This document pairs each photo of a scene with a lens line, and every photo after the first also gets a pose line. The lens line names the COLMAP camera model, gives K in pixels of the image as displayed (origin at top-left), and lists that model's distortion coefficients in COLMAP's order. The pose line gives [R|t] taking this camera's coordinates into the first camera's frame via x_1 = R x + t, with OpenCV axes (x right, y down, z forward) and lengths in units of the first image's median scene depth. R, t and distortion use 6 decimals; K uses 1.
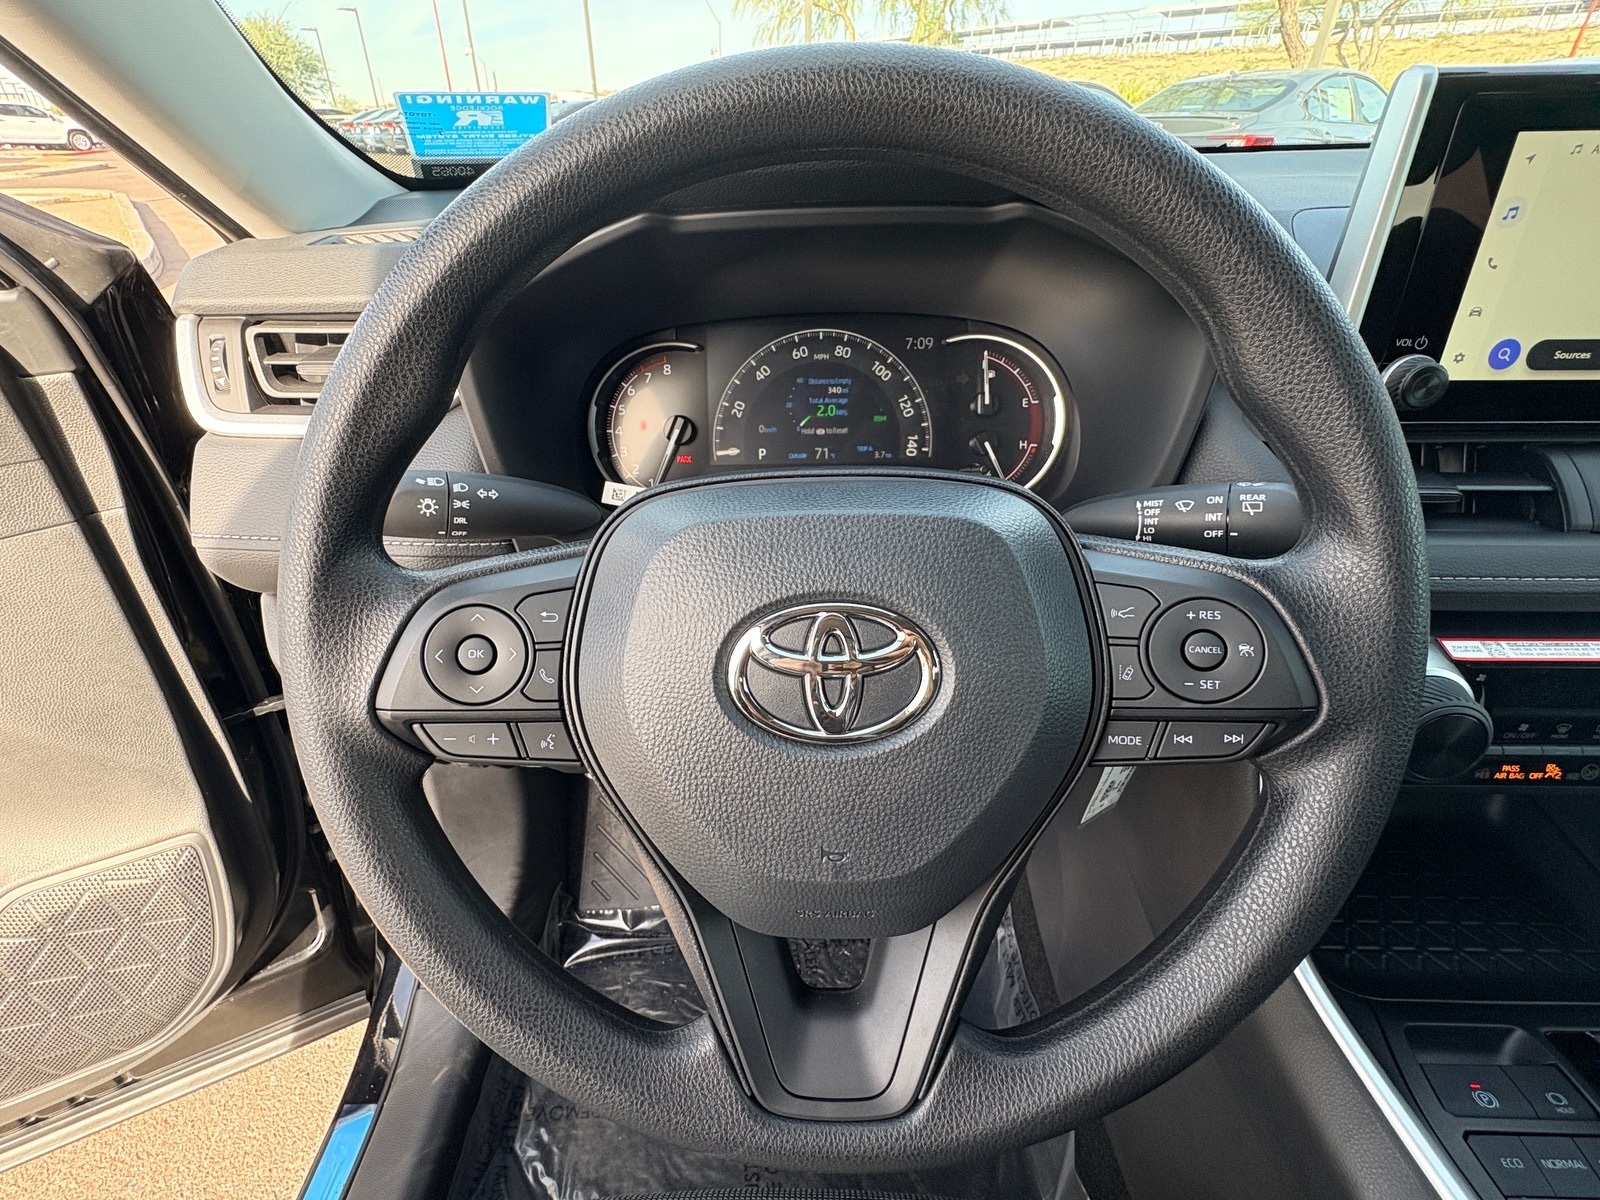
lens RADIAL K [[779.6, 0, 767.7], [0, 779.6, 596.4], [0, 0, 1]] dist [-0.002852, 0.003841]
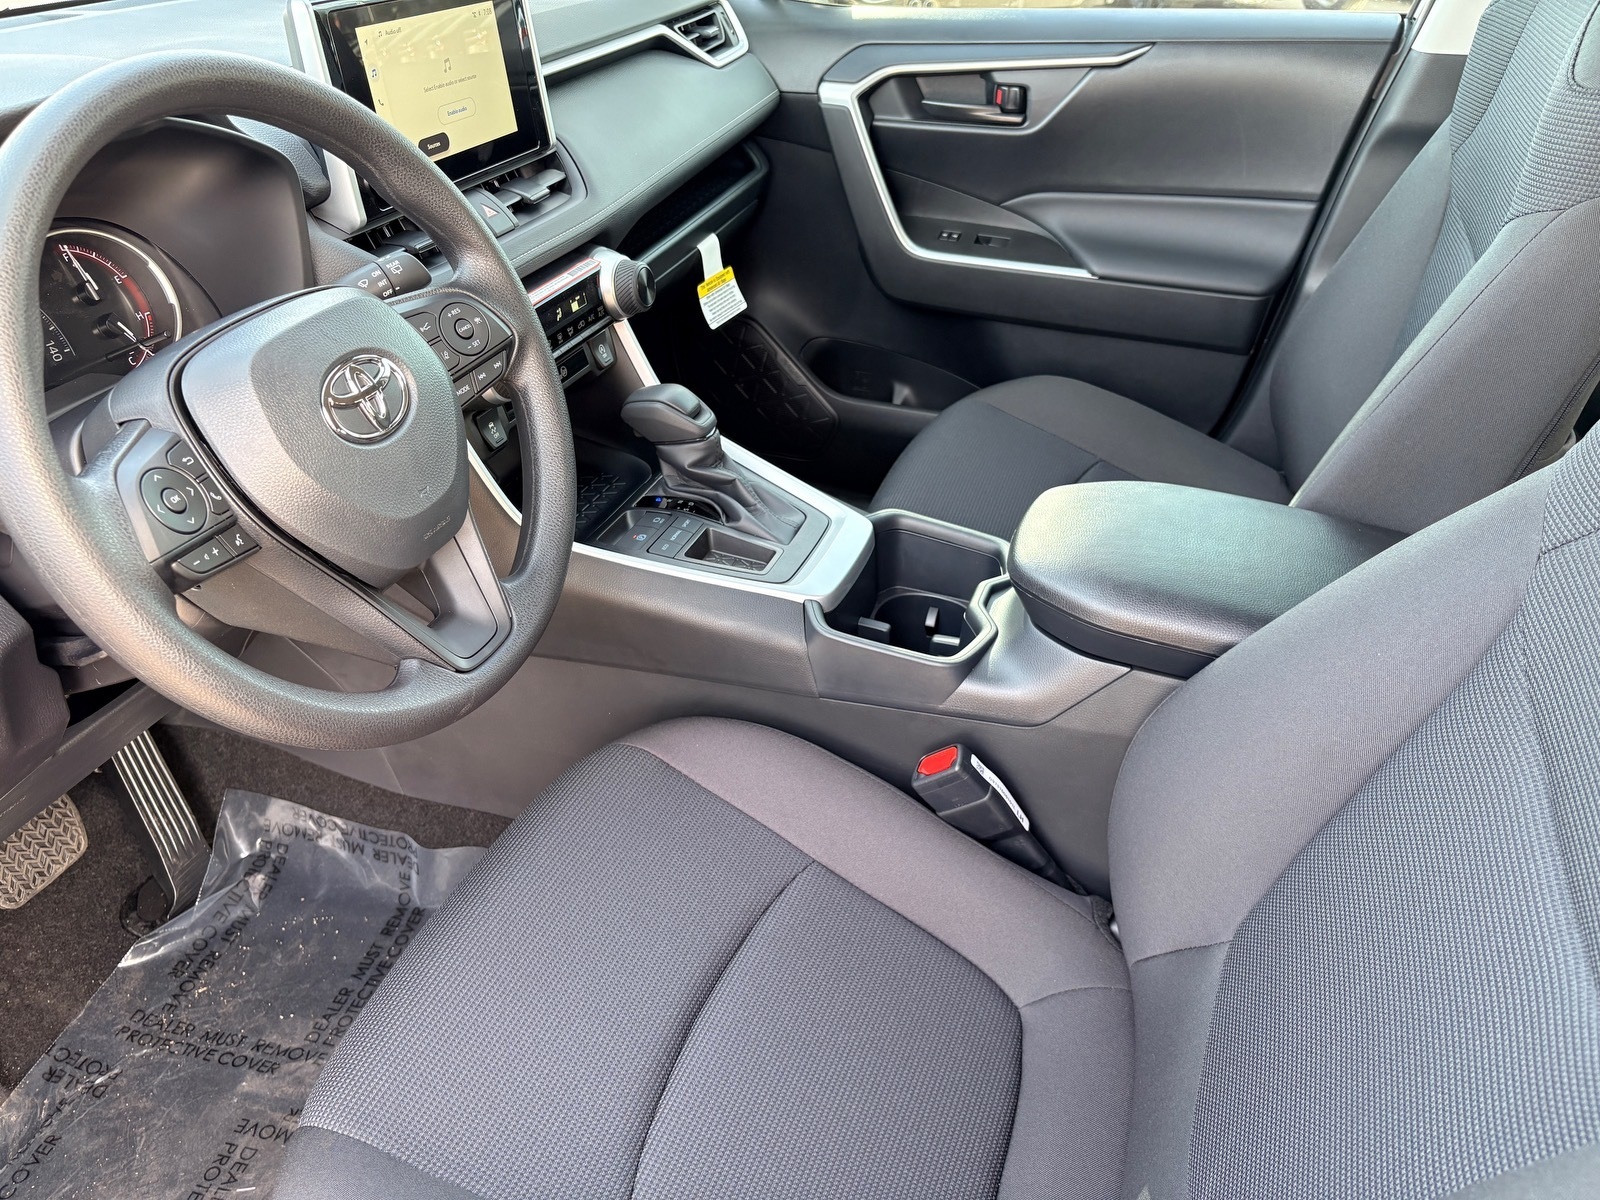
lens RADIAL K [[1225.9, 0, 802.6], [0, 1225.9, 600.9], [0, 0, 1]] dist [0.037116, -0.046322]
pose [[0.308095, -0.492589, 0.813900, -1.137356], [0.479827, 0.819190, 0.314156, 0.038228], [-0.821489, 0.293741, 0.488746, -0.555906]]
